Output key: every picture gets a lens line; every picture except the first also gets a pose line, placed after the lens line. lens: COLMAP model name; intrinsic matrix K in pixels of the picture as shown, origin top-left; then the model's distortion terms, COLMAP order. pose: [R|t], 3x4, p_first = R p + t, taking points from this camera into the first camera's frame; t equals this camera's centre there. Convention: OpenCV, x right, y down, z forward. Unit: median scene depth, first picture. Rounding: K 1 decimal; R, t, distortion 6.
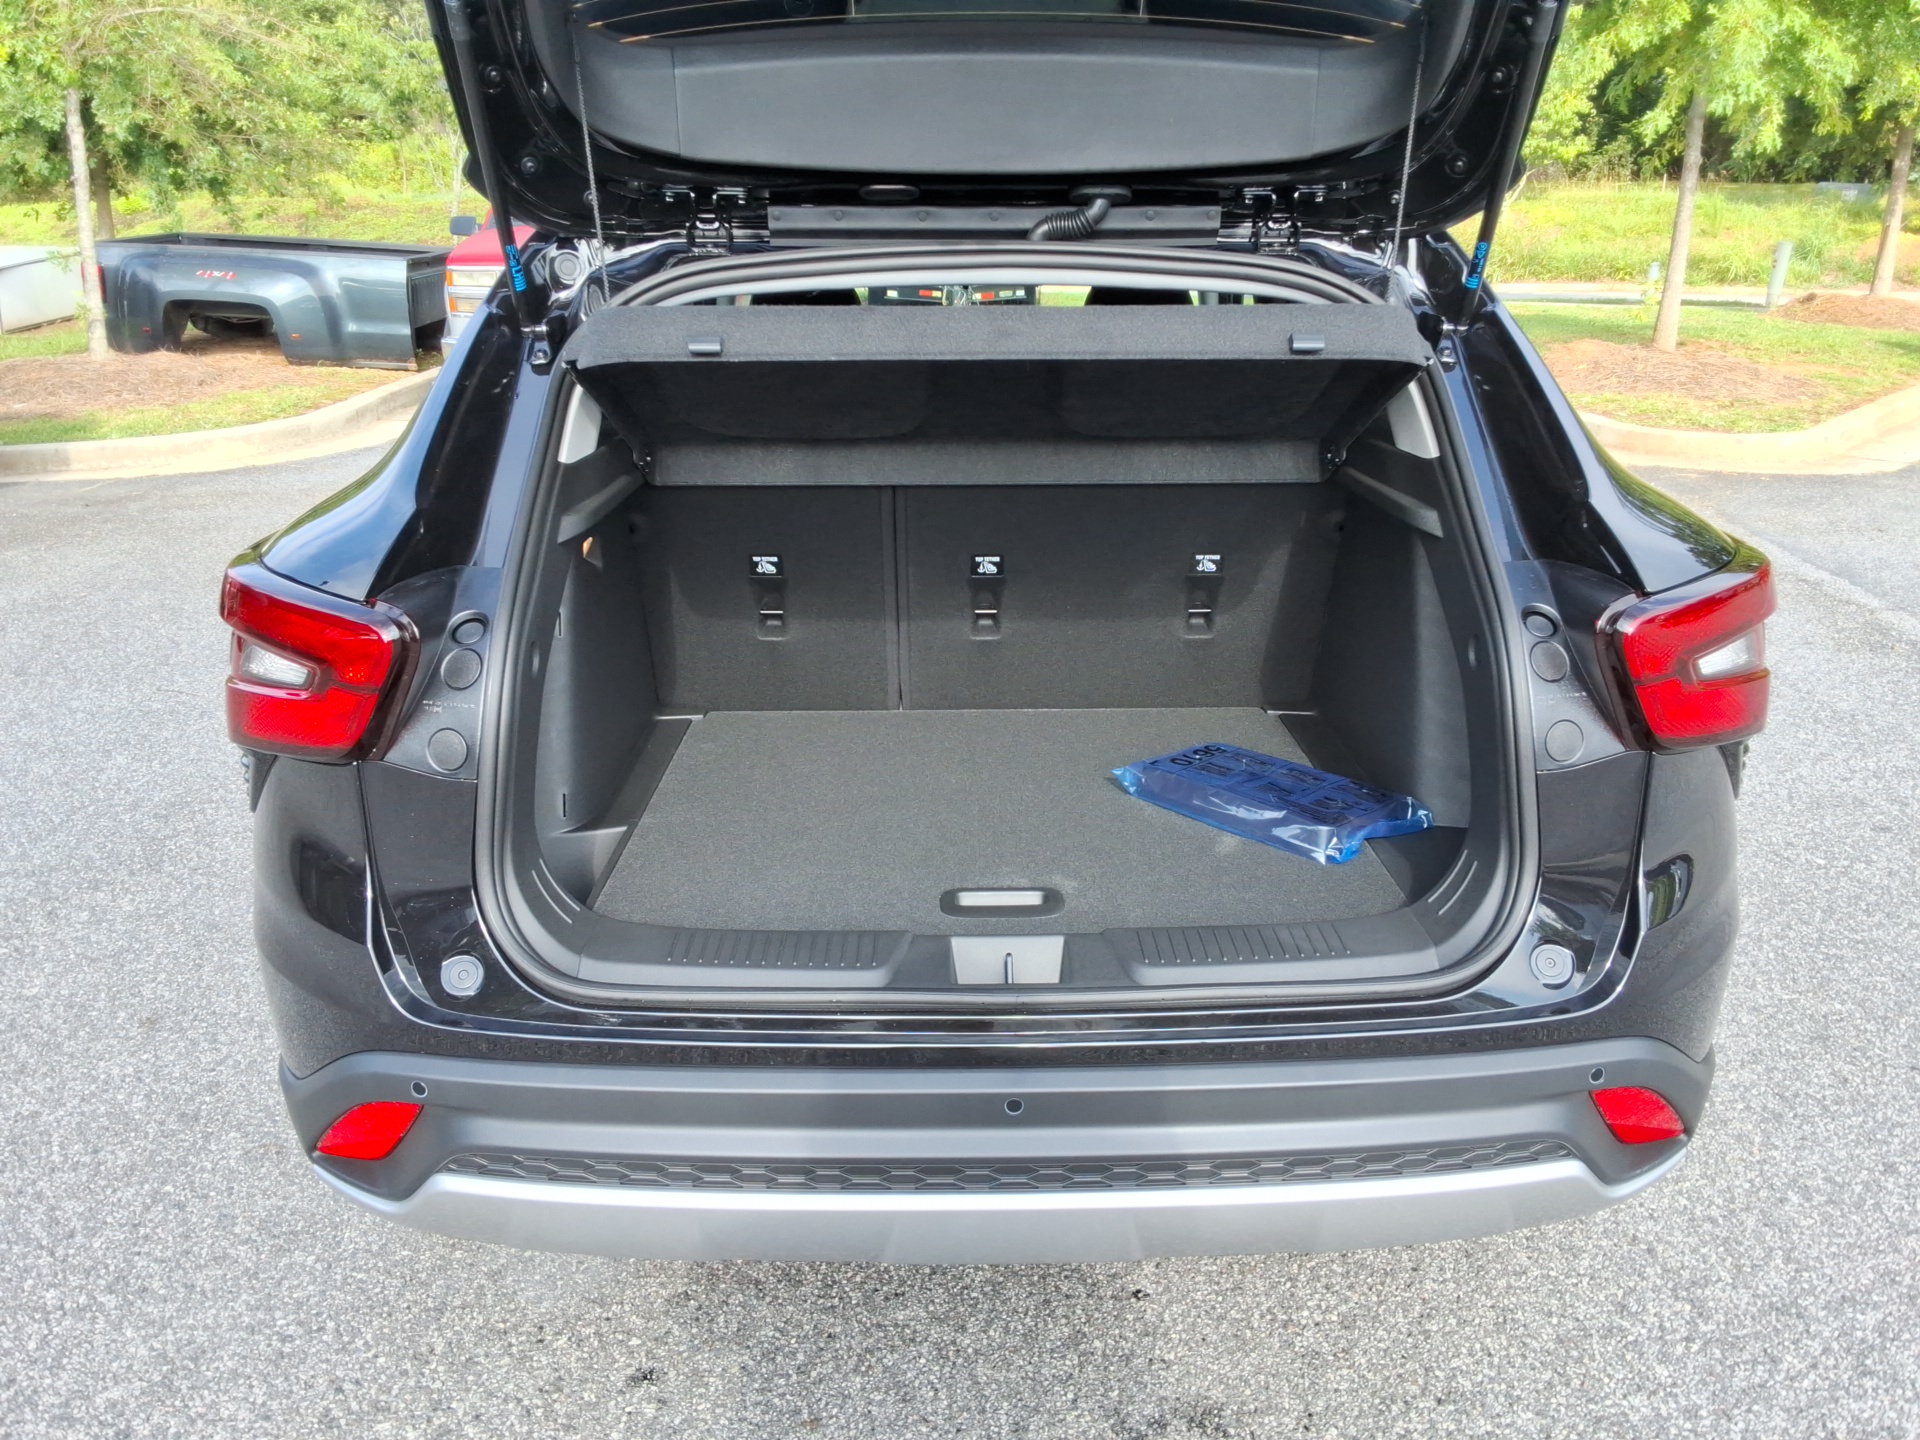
lens RADIAL K [[1567.1, 0, 970.2], [0, 1567.1, 708.5], [0, 0, 1]] dist [0.077082, -0.130725]
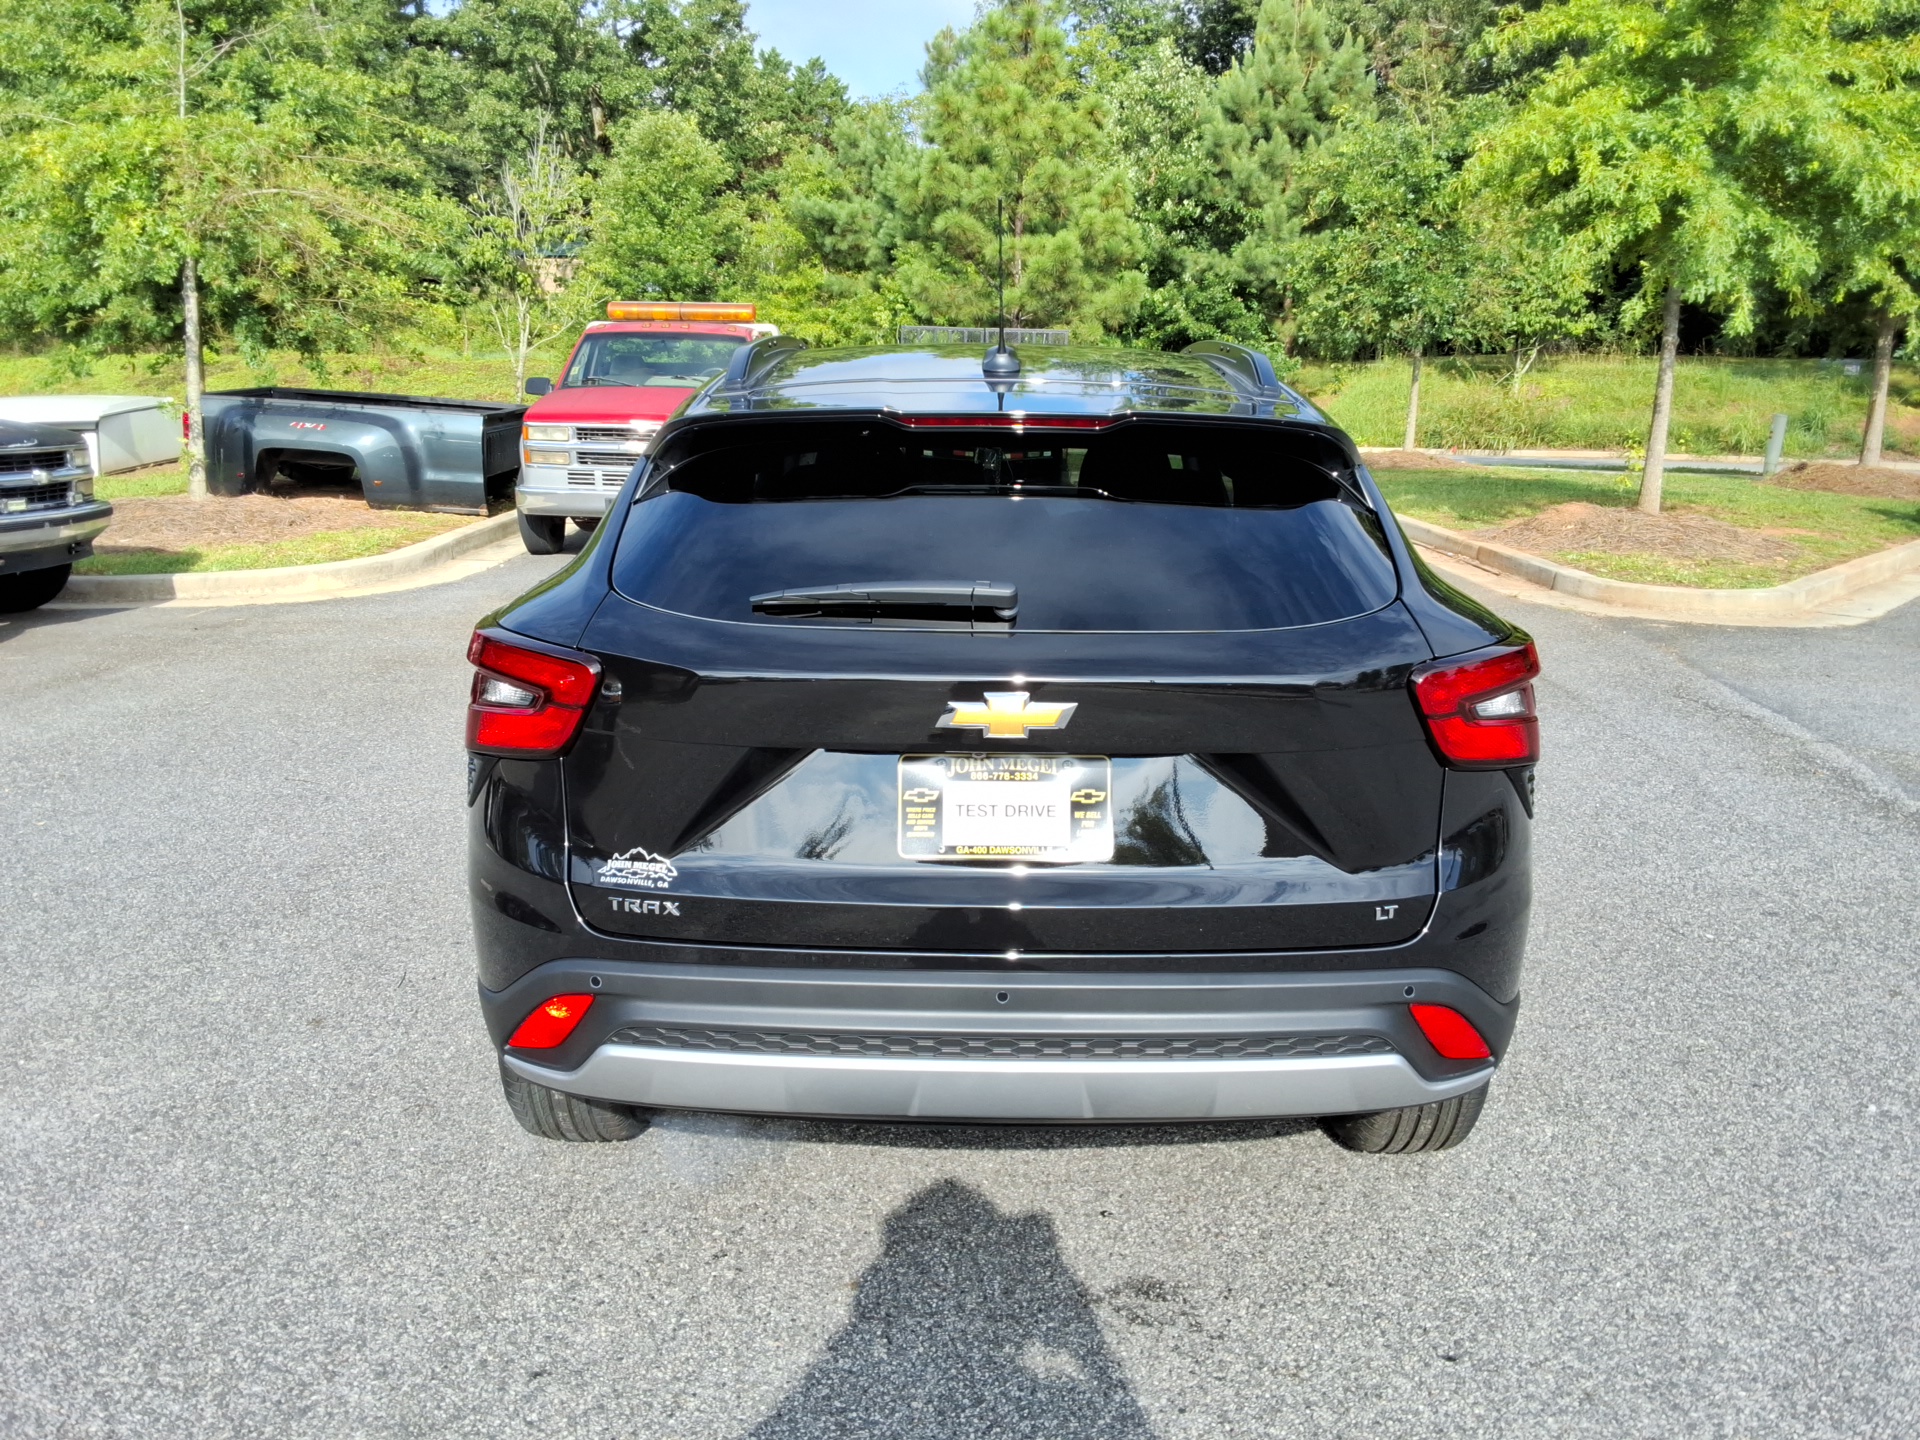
lens RADIAL K [[1561.9, 0, 970.1], [0, 1561.9, 703.0], [0, 0, 1]] dist [0.139623, -0.252548]
pose [[0.999678, 0.016832, -0.018995, 0.008825], [-0.018639, 0.994878, -0.099351, 0.053586], [0.017225, 0.099673, 0.994871, -0.203920]]
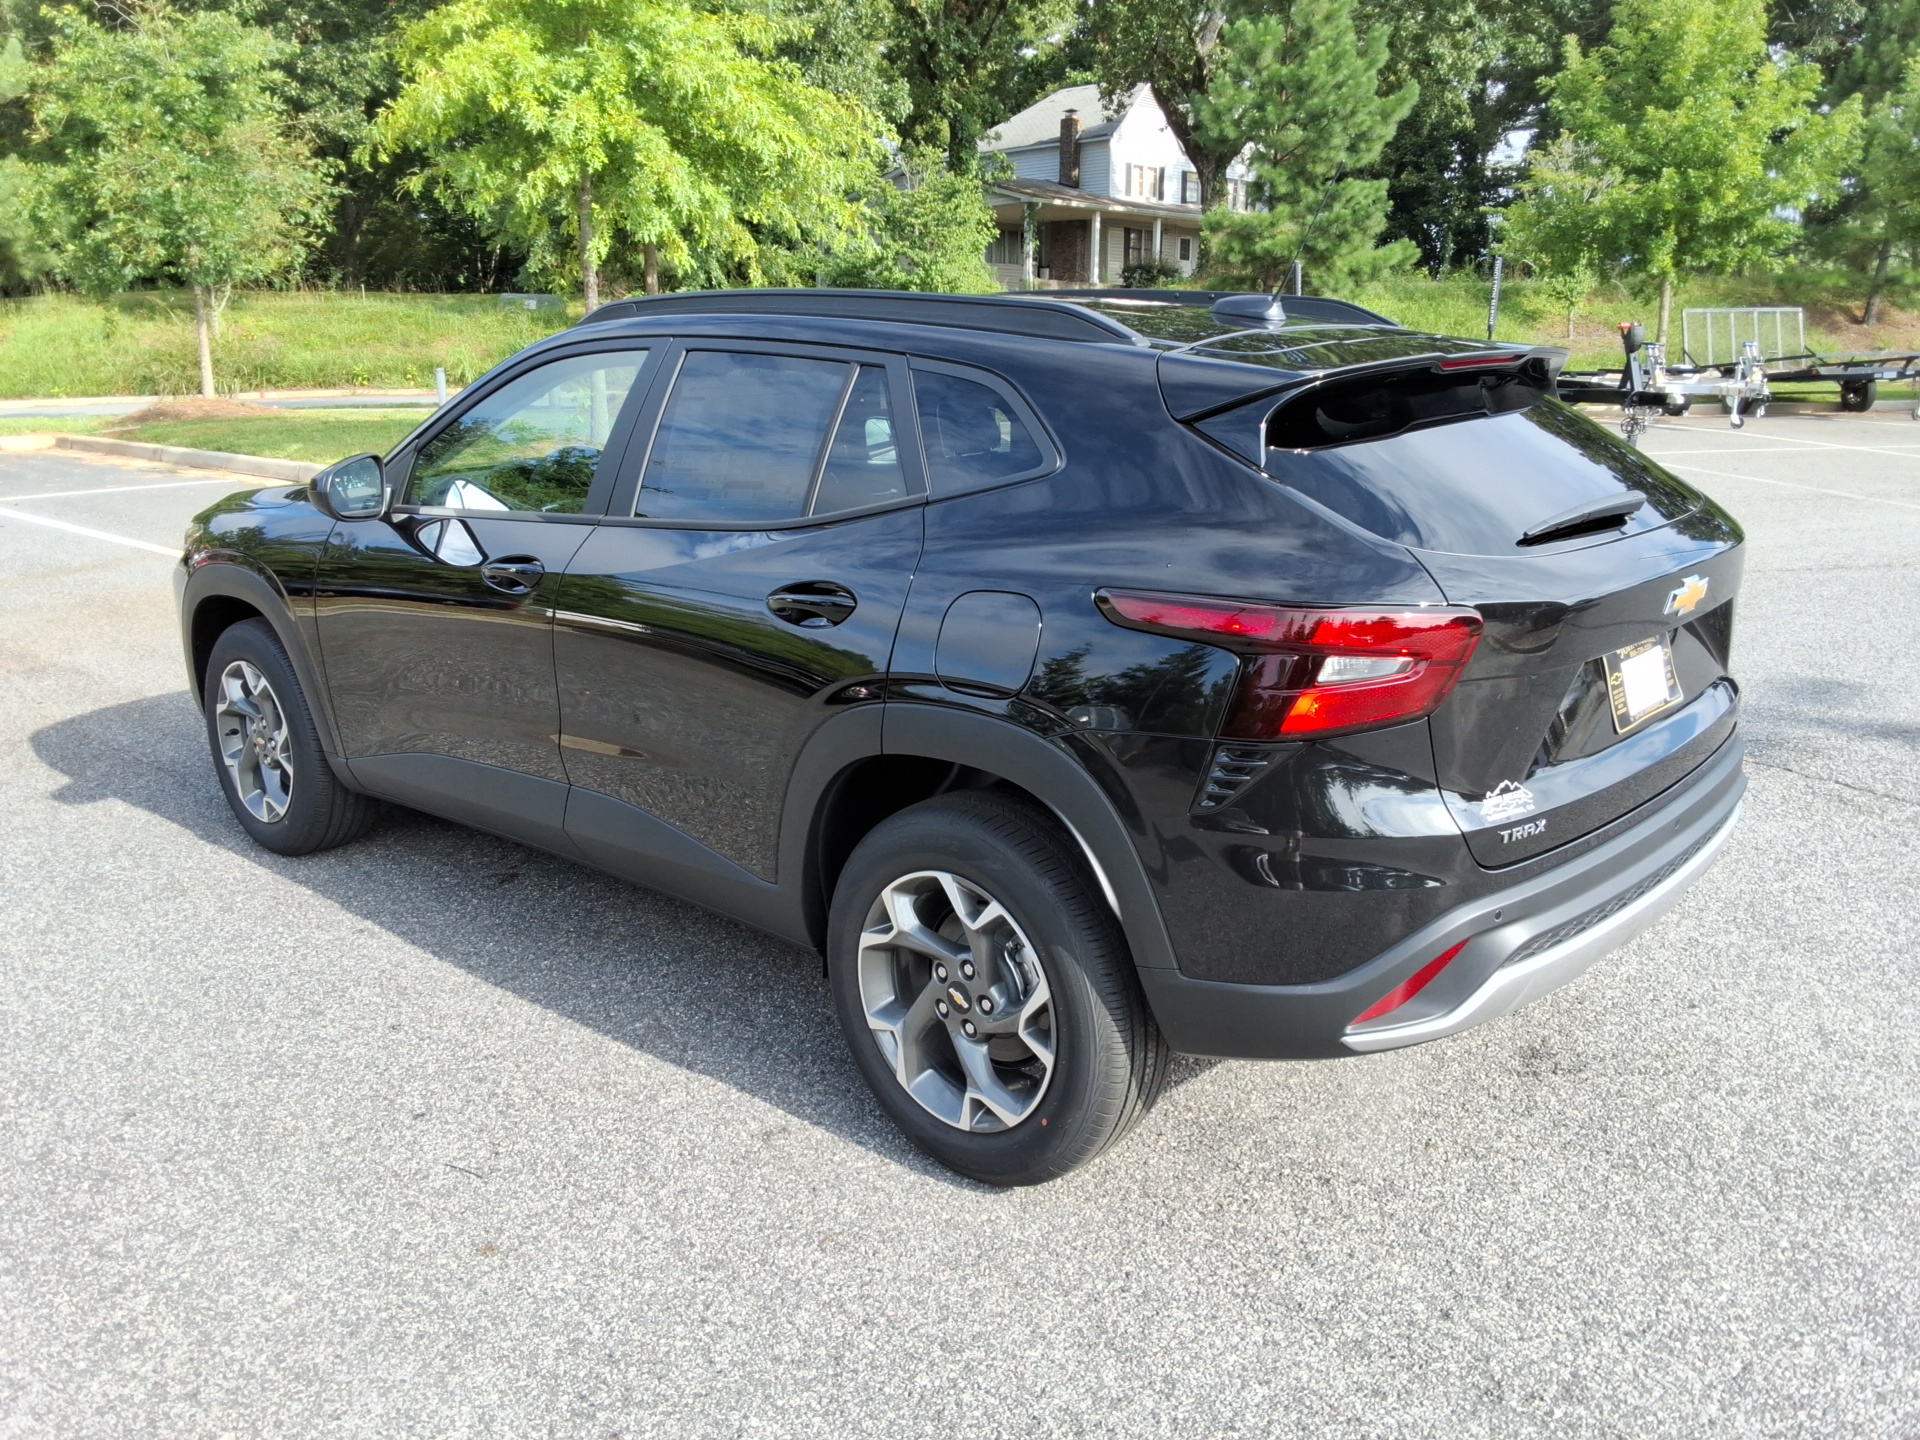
lens RADIAL K [[1569.2, 0, 984.5], [0, 1569.2, 697.0], [0, 0, 1]] dist [0.096724, -0.158204]
pose [[0.673802, -0.183495, 0.715766, -0.746431], [0.233372, 0.971941, 0.029478, -0.055238], [-0.701091, 0.147177, 0.697718, 0.122996]]
